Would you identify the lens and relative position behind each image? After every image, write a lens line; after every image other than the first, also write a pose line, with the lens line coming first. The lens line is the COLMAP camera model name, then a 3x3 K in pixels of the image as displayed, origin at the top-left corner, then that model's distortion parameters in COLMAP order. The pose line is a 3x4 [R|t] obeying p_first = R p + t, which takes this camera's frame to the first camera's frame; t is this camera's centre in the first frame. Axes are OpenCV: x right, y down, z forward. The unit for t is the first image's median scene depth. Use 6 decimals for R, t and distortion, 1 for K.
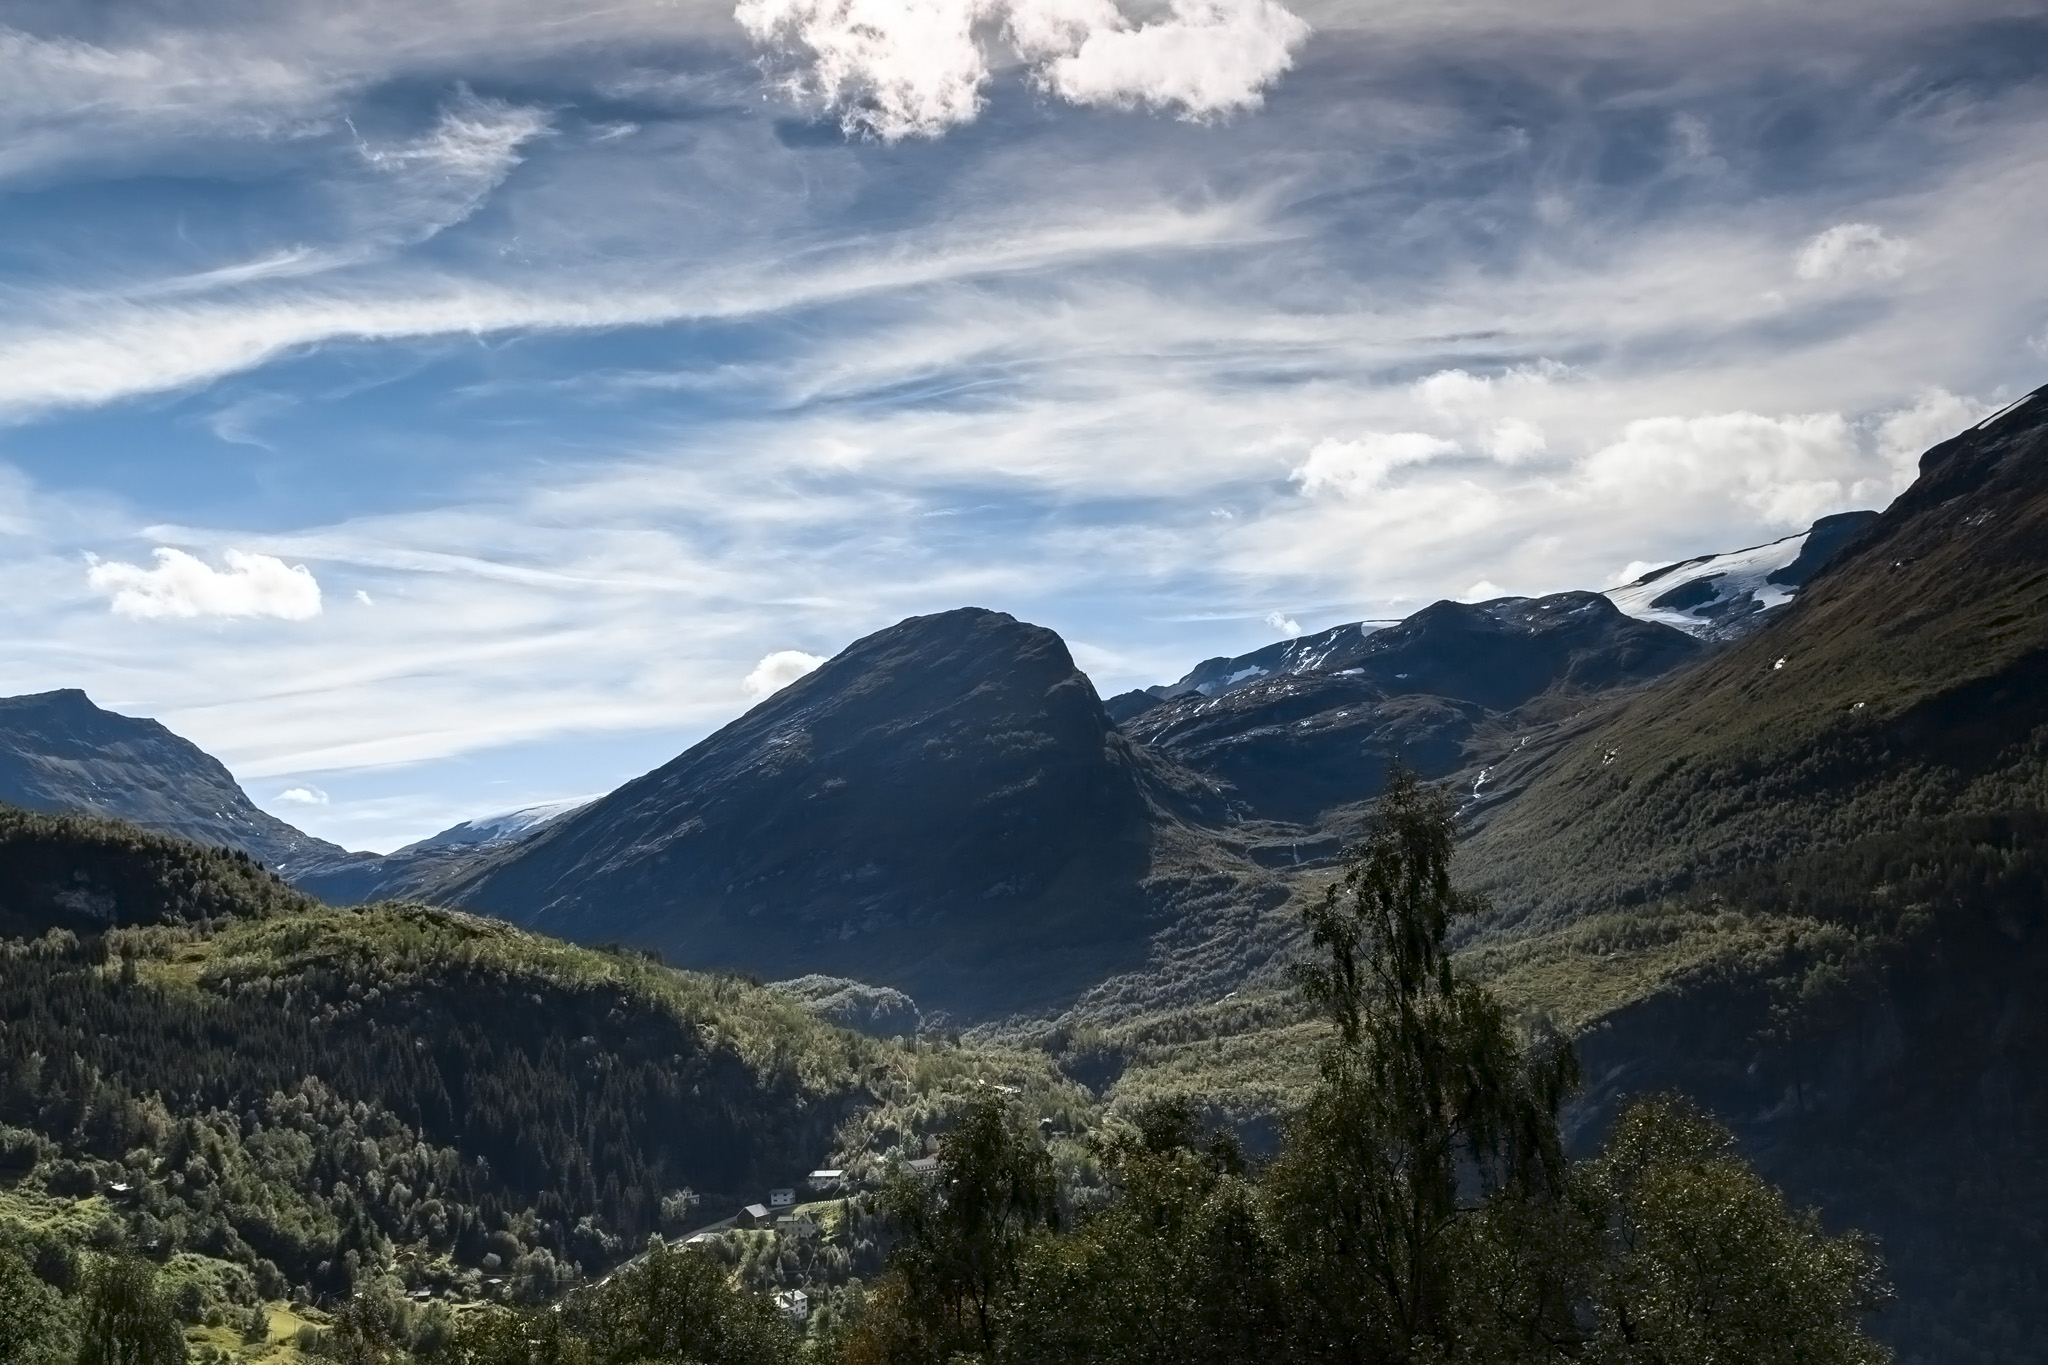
lens RADIAL K [[1993.0, 0, 1024.0], [0, 1993.0, 682.5], [0, 0, 1]] dist [0.019180, -0.035335]
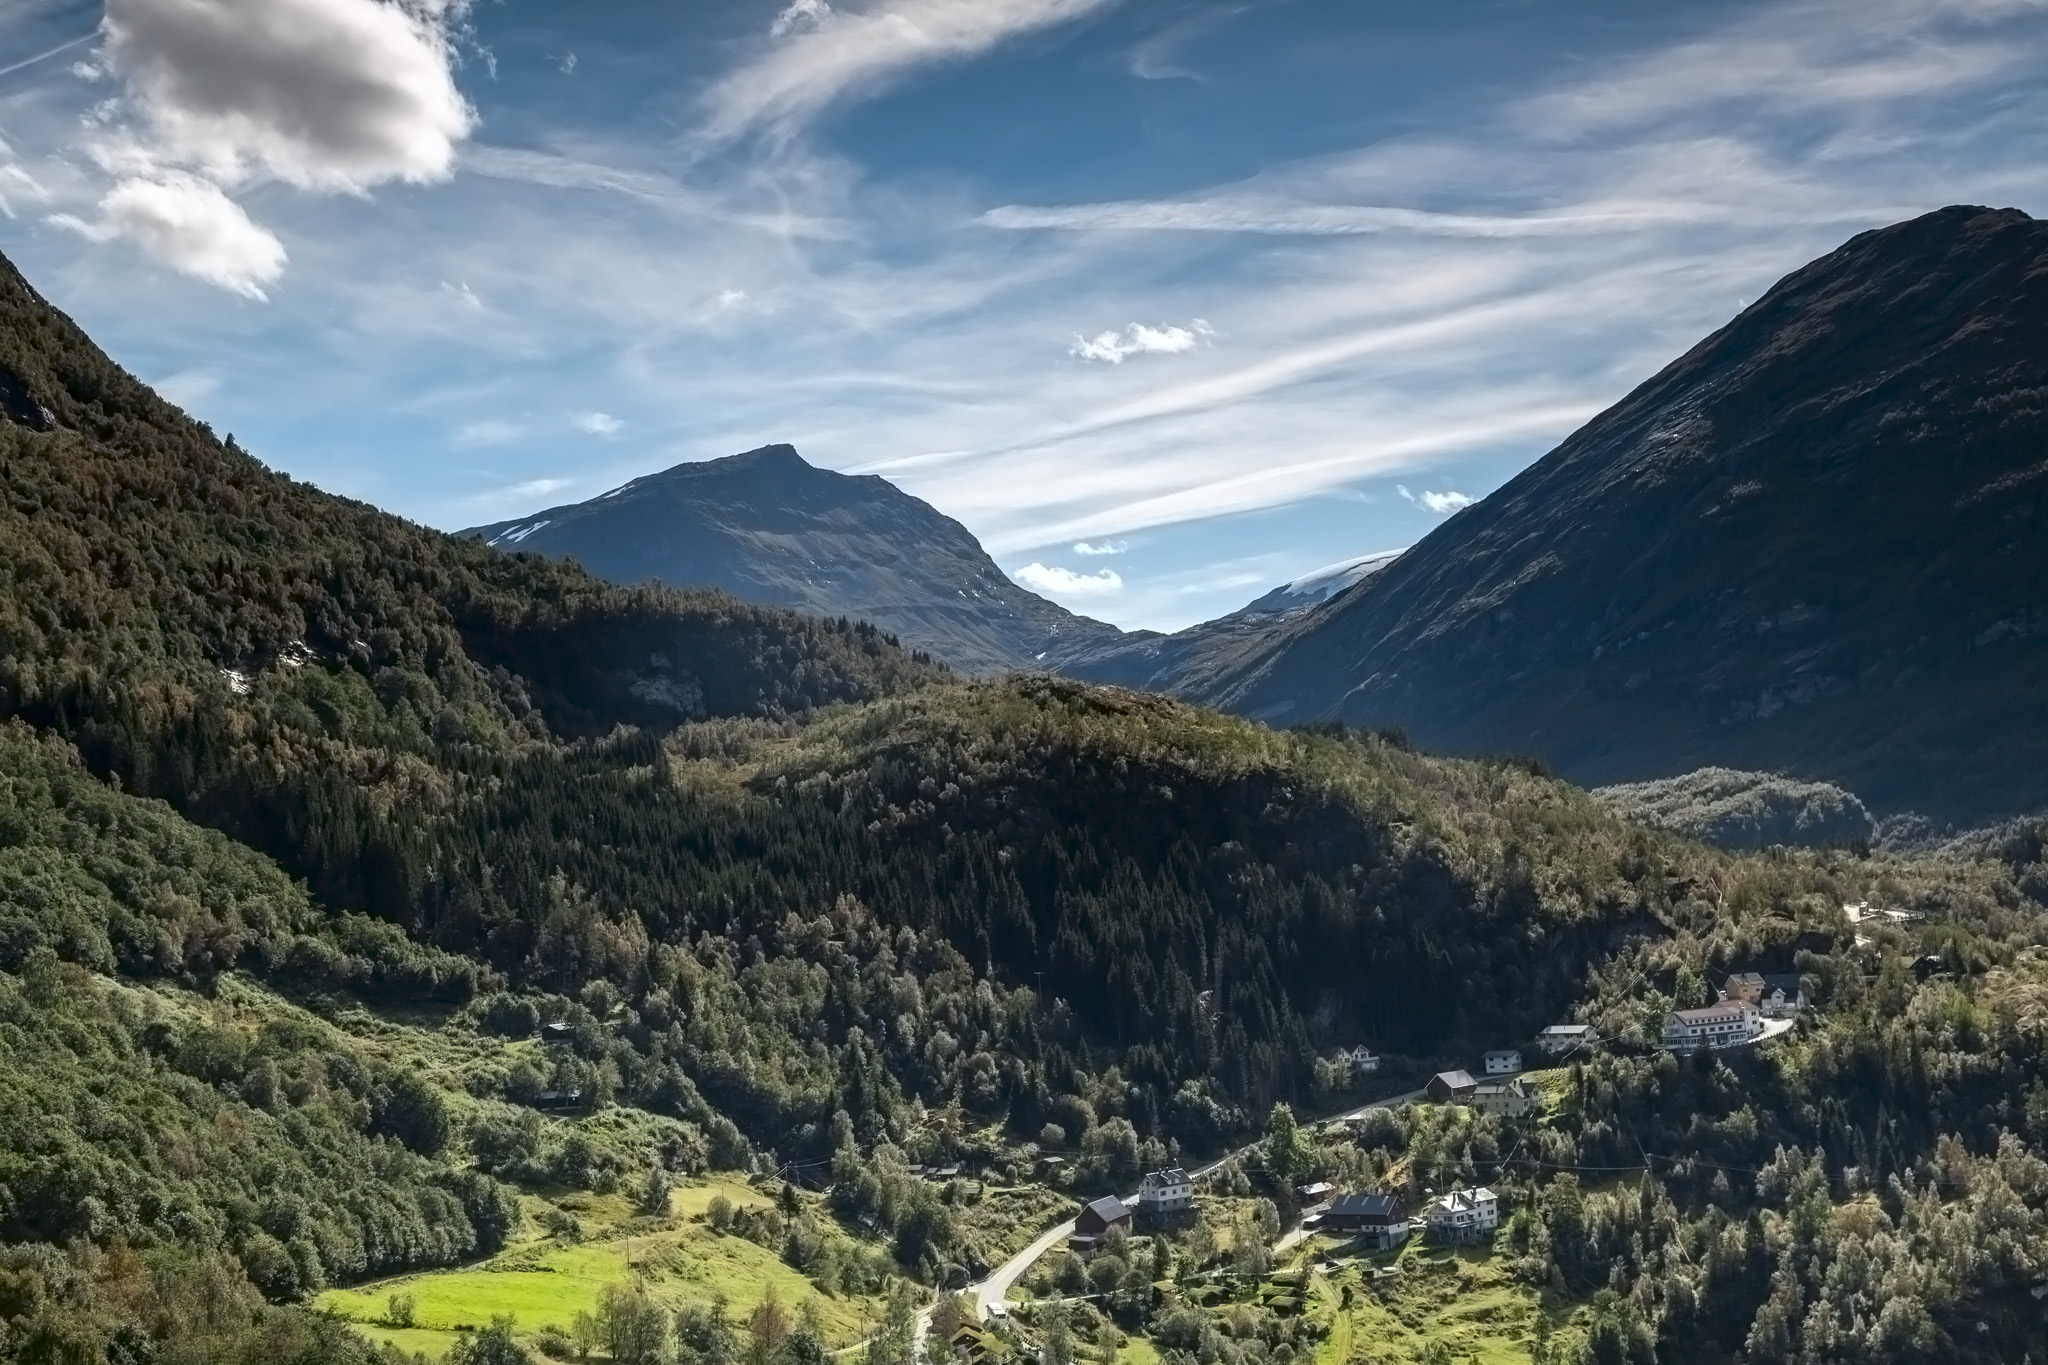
lens RADIAL K [[2785.8, 0, 1011.1], [0, 2785.8, 679.8], [0, 0, 1]] dist [0.026431, -0.014897]
pose [[0.911834, -0.045582, -0.408022, 0.124341], [0.086402, 0.992866, 0.082171, 0.030703], [0.401365, -0.110180, 0.909267, 0.062180]]
